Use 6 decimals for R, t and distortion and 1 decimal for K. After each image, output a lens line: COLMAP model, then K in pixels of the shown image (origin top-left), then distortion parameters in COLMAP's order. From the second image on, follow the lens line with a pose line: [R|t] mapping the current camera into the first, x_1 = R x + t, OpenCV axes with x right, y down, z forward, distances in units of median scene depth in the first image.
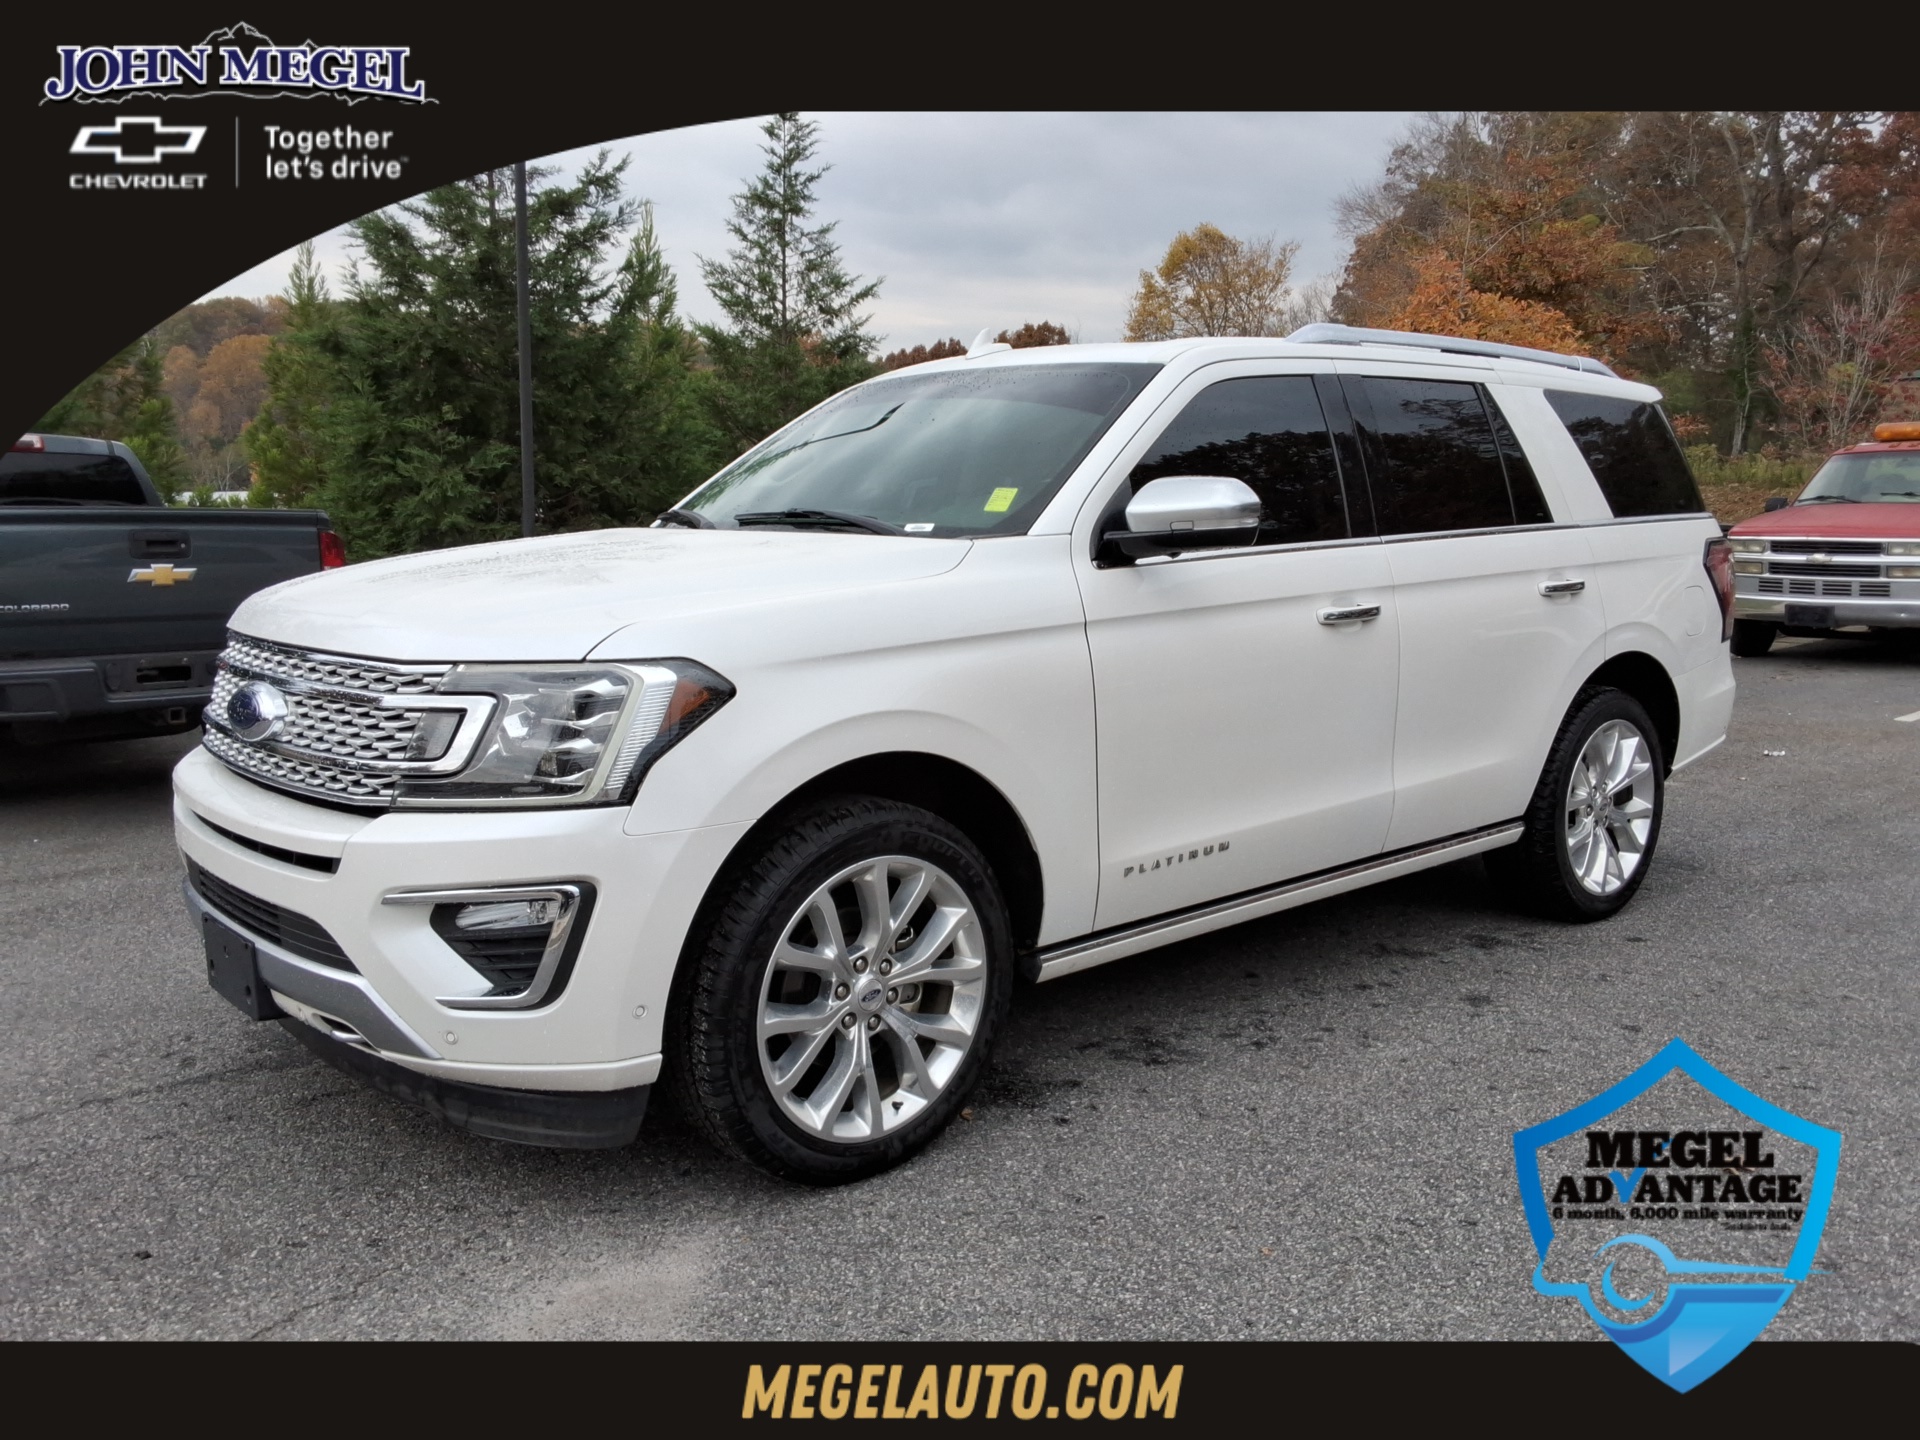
lens RADIAL K [[1541.1, 0, 976.6], [0, 1541.1, 732.0], [0, 0, 1]] dist [0.083818, -0.127443]
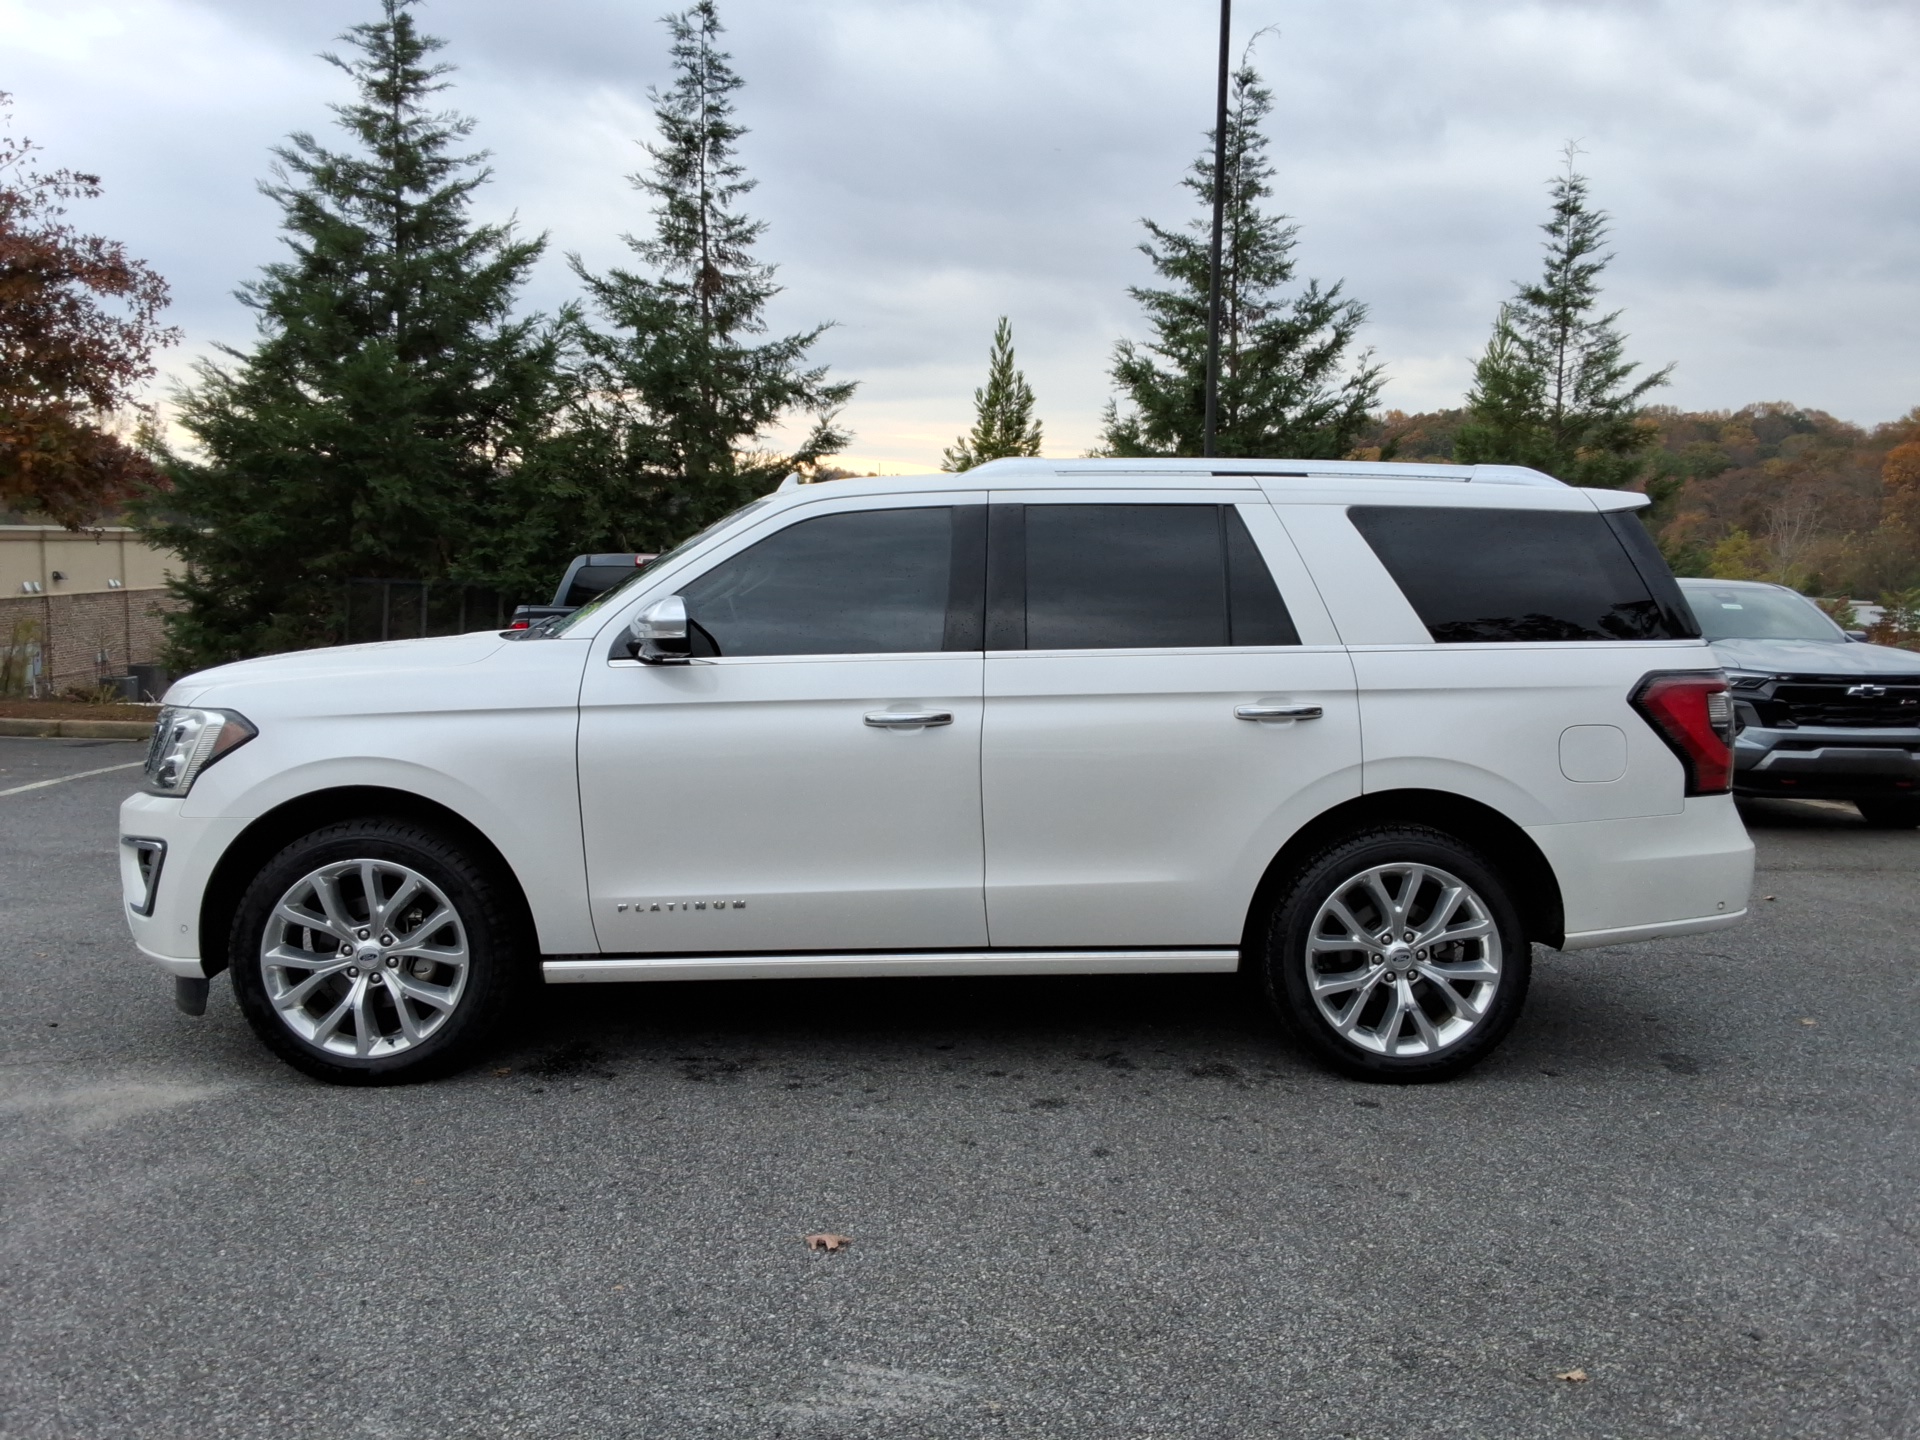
lens RADIAL K [[1541.1, 0, 966.5], [0, 1541.1, 712.3], [0, 0, 1]] dist [0.083818, -0.127443]
pose [[0.772665, 0.059322, -0.632036, 0.980352], [-0.104898, 0.993868, -0.034956, -0.047549], [0.626087, 0.093308, 0.774150, 0.170521]]
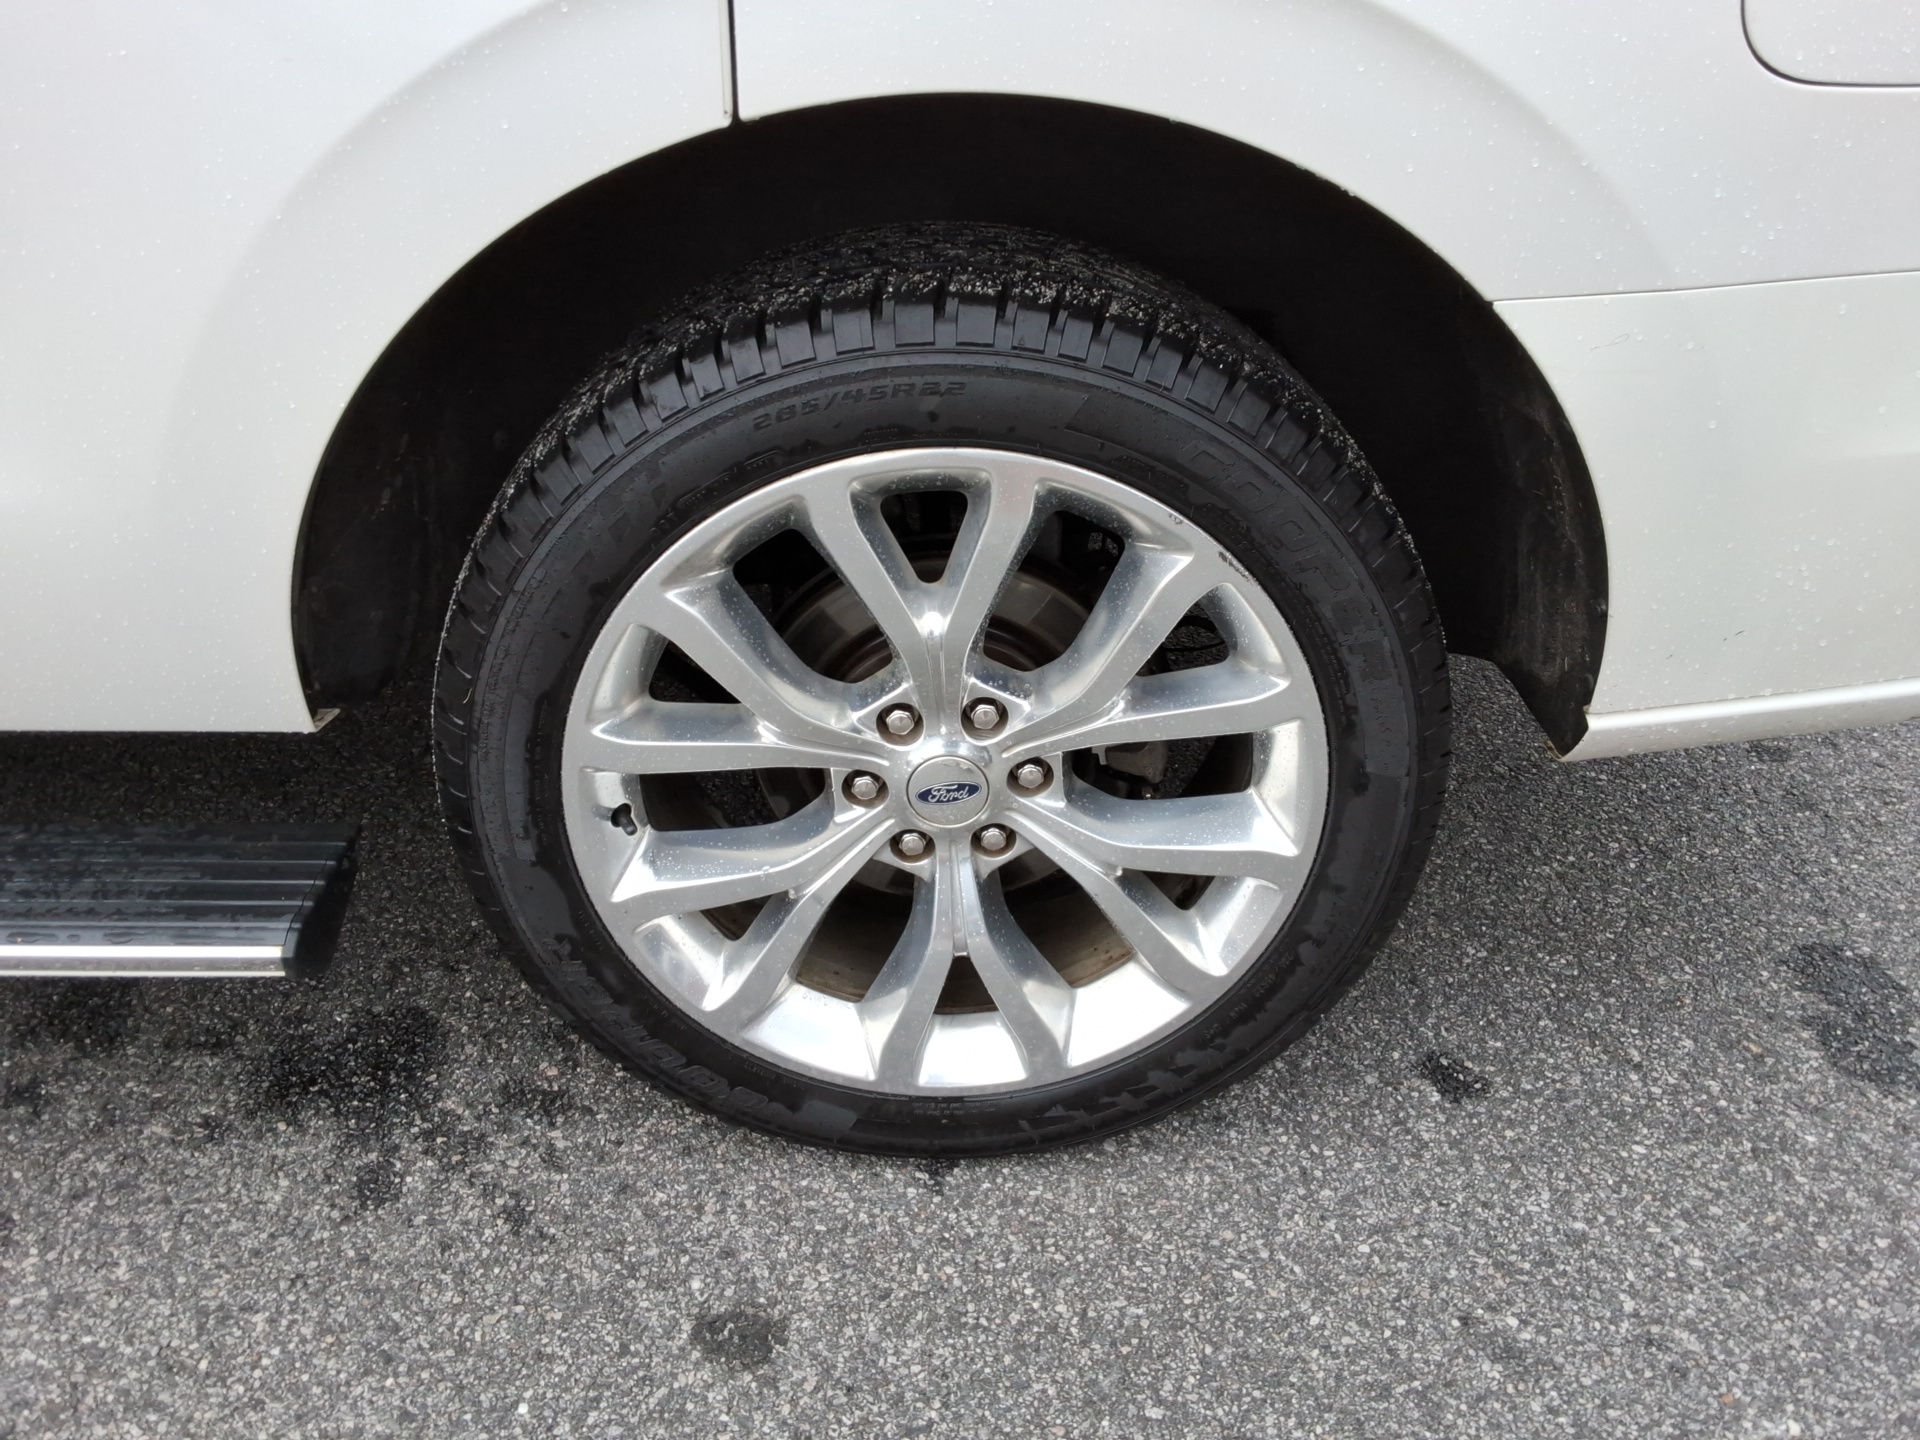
lens RADIAL K [[1541.1, 0, 946.6], [0, 1541.1, 718.4], [0, 0, 1]] dist [0.083818, -0.127443]
pose [[0.768634, 0.349341, -0.535876, 0.669015], [-0.129843, 0.905476, 0.404047, -0.074370], [0.626373, -0.240984, 0.741339, 1.058794]]
